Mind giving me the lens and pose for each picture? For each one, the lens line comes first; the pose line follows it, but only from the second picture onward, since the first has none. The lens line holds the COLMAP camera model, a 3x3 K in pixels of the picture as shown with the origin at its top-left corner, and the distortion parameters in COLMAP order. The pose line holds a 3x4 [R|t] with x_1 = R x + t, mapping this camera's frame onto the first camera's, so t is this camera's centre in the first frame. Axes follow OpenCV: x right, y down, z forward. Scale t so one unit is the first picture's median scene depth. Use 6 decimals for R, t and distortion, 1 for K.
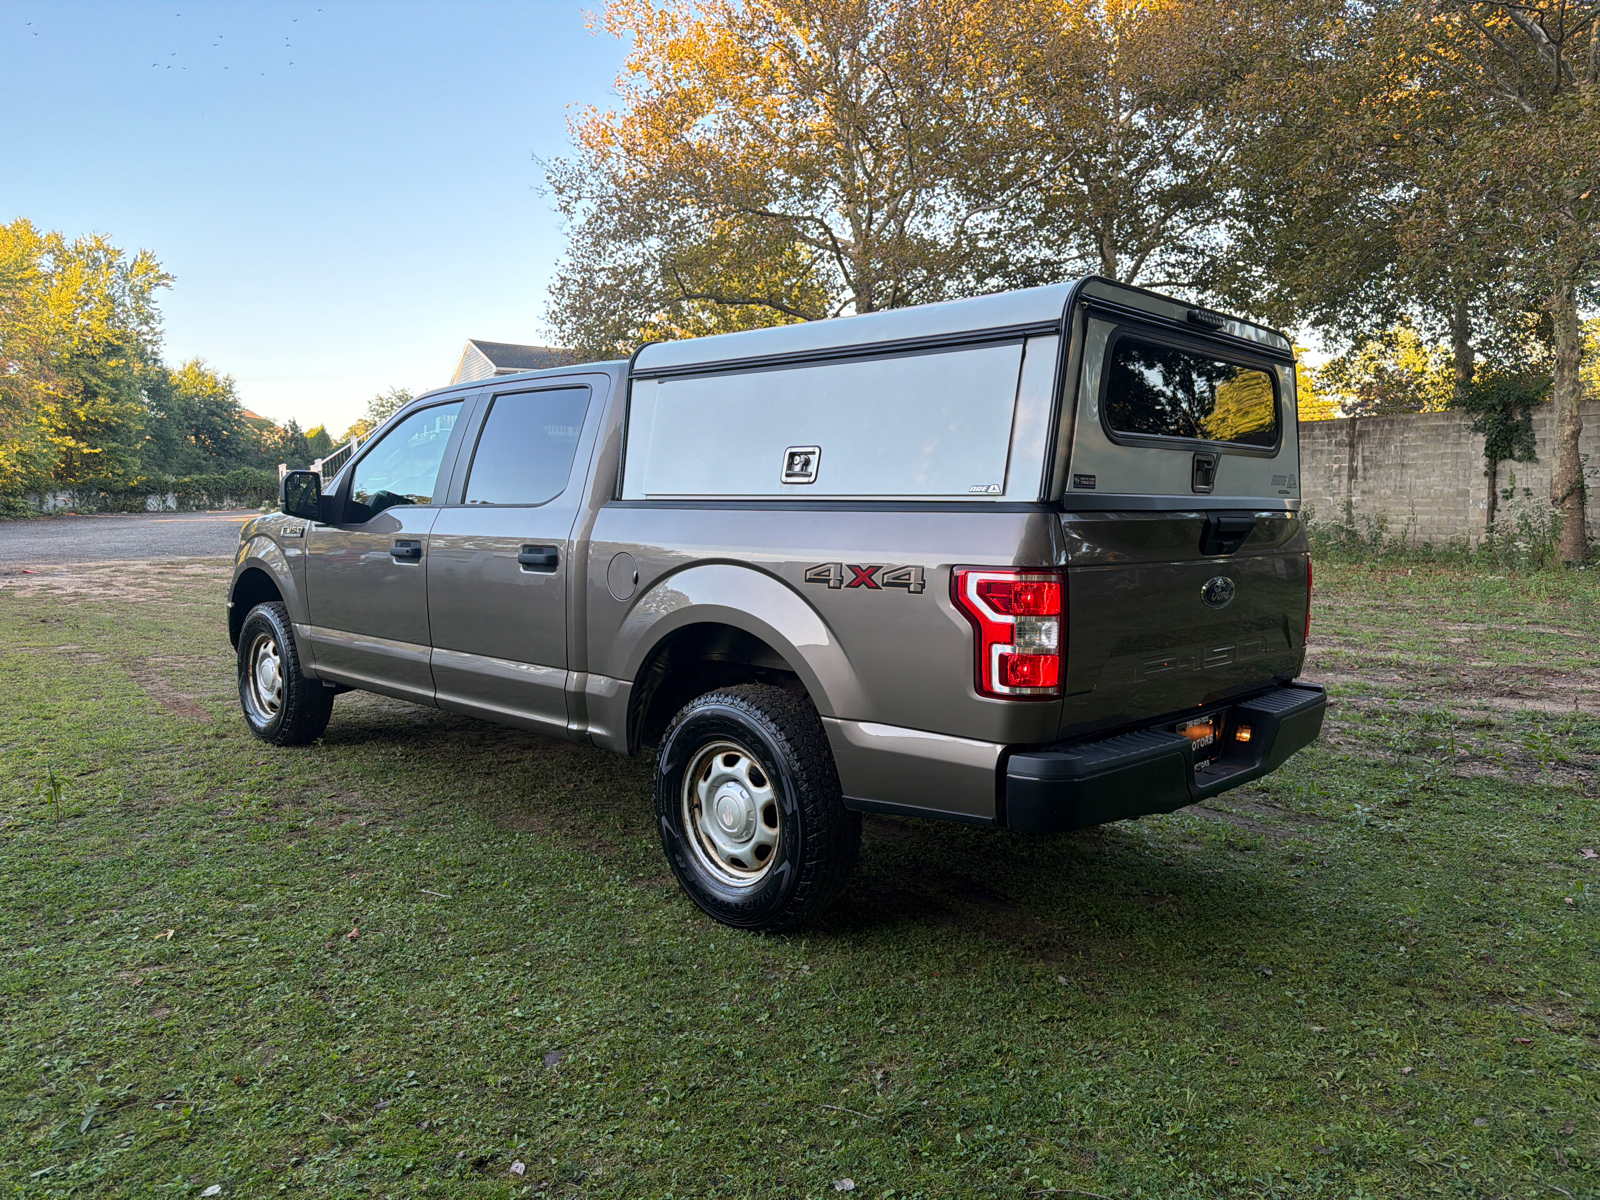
lens RADIAL K [[1135.1, 0, 797.3], [0, 1135.1, 598.7], [0, 0, 1]] dist [0.049315, -0.056482]
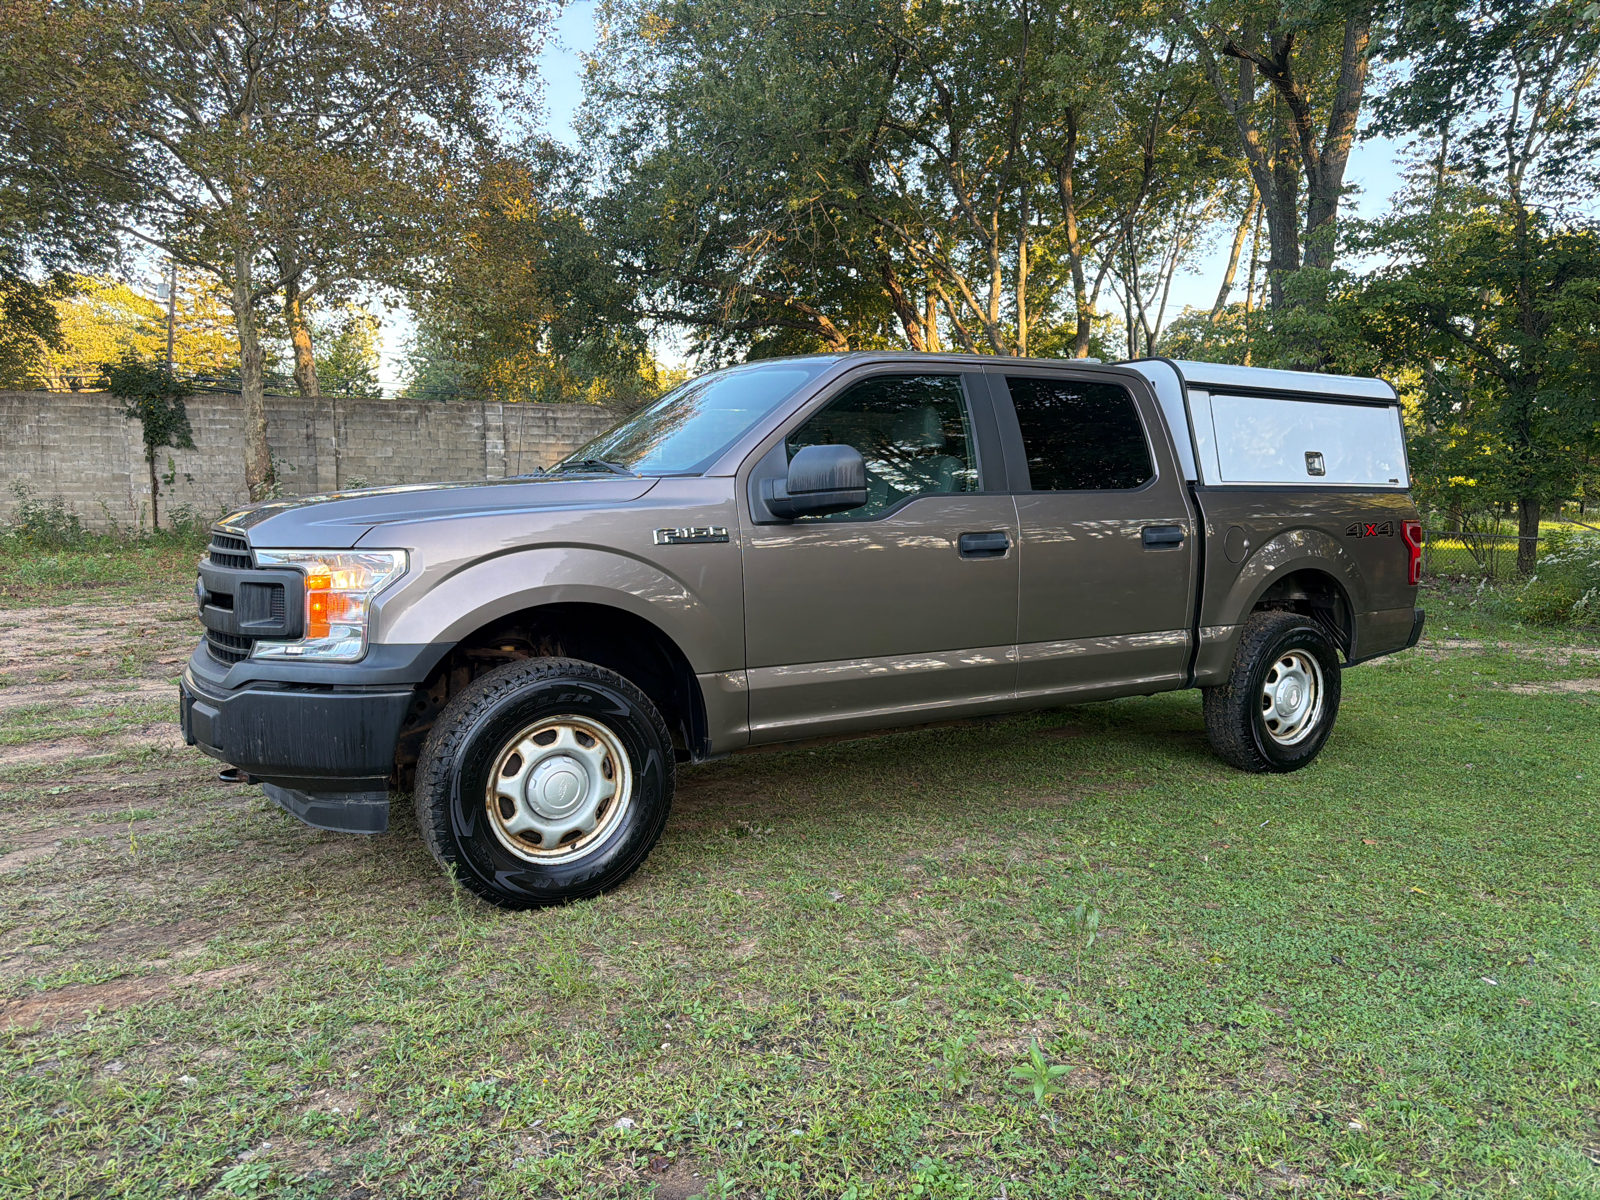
lens RADIAL K [[1135.1, 0, 799.8], [0, 1135.1, 607.5], [0, 0, 1]] dist [0.049315, -0.056482]
pose [[0.245396, -0.098327, 0.964424, -1.286518], [0.078193, 0.993609, 0.081406, -0.077941], [-0.966264, 0.055435, 0.251516, 0.963553]]
